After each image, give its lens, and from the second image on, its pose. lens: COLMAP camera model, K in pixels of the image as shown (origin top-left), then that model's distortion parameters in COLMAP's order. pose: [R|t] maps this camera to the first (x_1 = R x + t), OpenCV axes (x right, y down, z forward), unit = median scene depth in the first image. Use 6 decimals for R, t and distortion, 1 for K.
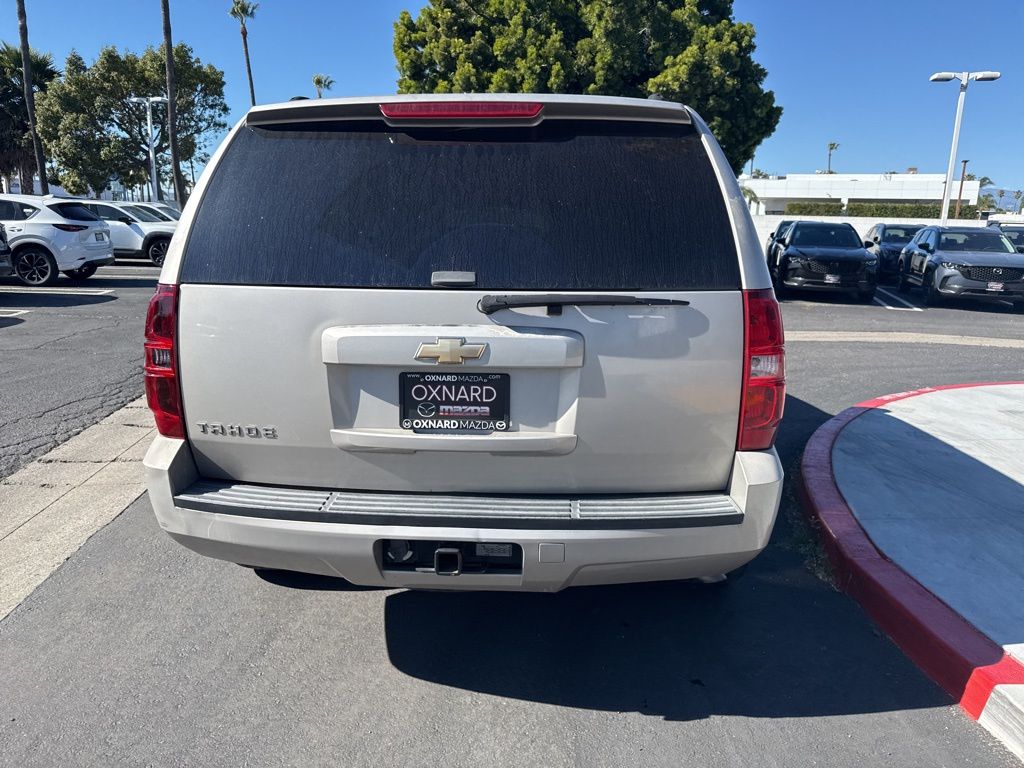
lens RADIAL K [[727.0, 0, 505.1], [0, 727.0, 374.0], [0, 0, 1]] dist [0.019048, -0.024723]
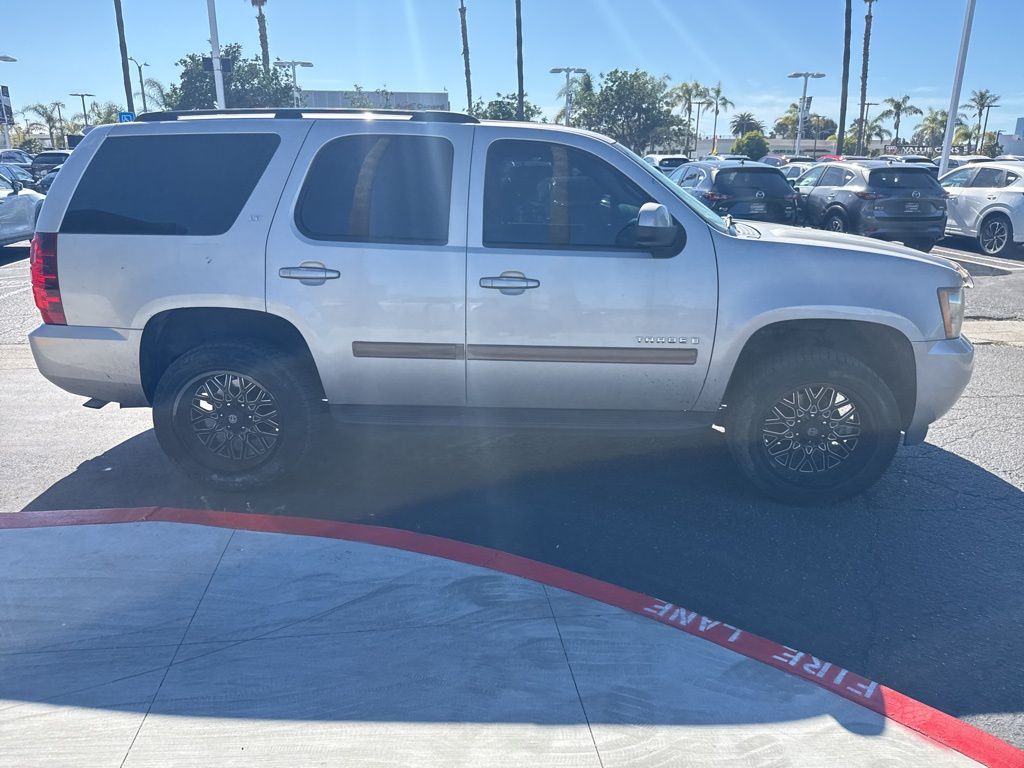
lens RADIAL K [[727.0, 0, 509.2], [0, 727.0, 376.7], [0, 0, 1]] dist [0.019048, -0.024723]
pose [[0.041972, 0.257812, -0.965283, 1.855952], [-0.210677, 0.946695, 0.243687, -0.384326], [0.976654, 0.193135, 0.094049, 1.688651]]
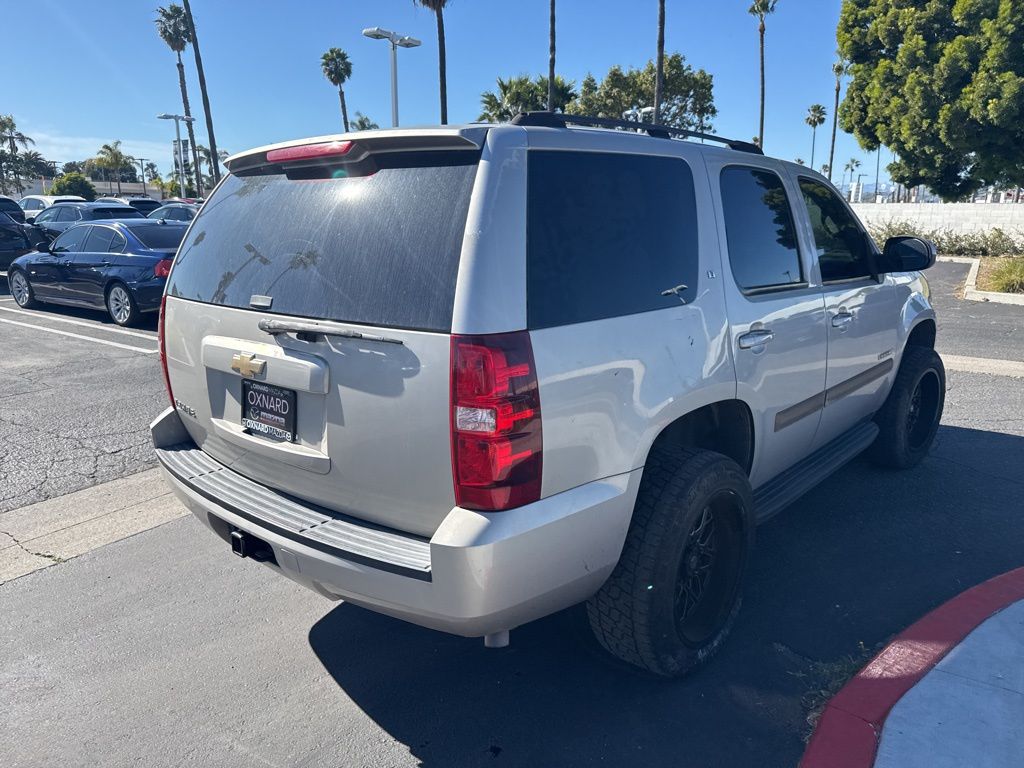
lens RADIAL K [[727.0, 0, 508.4], [0, 727.0, 385.6], [0, 0, 1]] dist [0.019048, -0.024723]
pose [[0.790537, 0.122807, -0.599975, 0.763269], [-0.111841, 0.992163, 0.055720, -0.088443], [0.602116, 0.023053, 0.798076, 0.257787]]
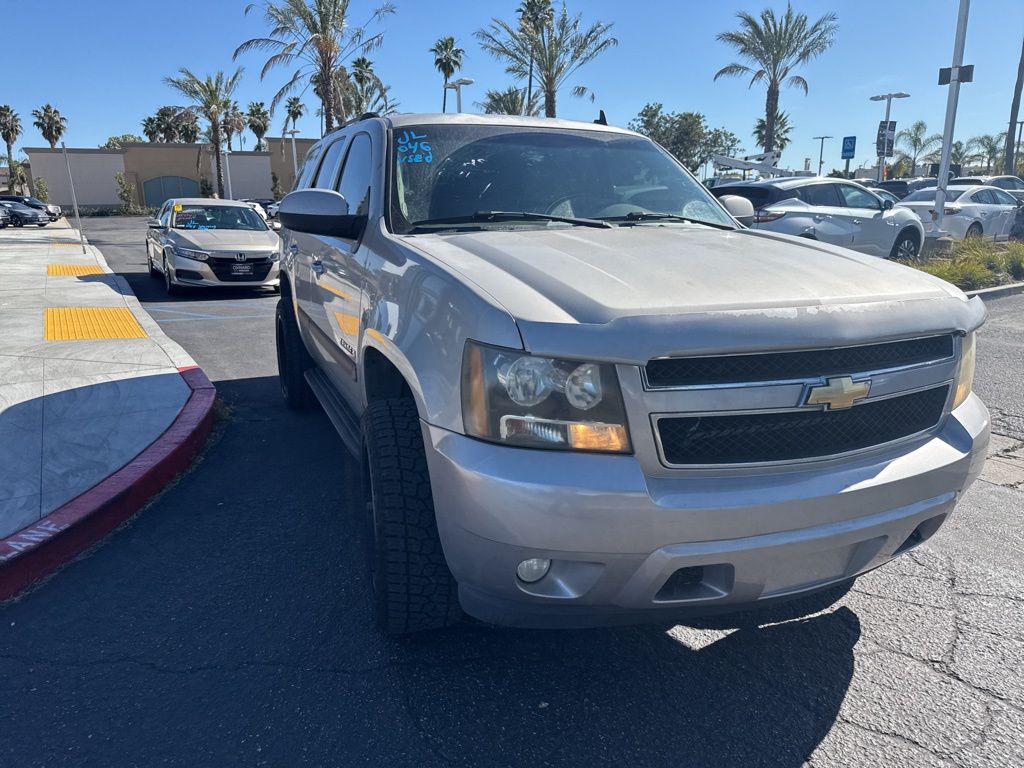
lens RADIAL K [[727.0, 0, 510.1], [0, 727.0, 388.7], [0, 0, 1]] dist [0.019048, -0.024723]
pose [[-0.894391, 0.097949, -0.436429, 0.741777], [-0.104090, 0.903359, 0.416061, -0.661130], [0.435005, 0.417550, -0.797761, 3.305932]]
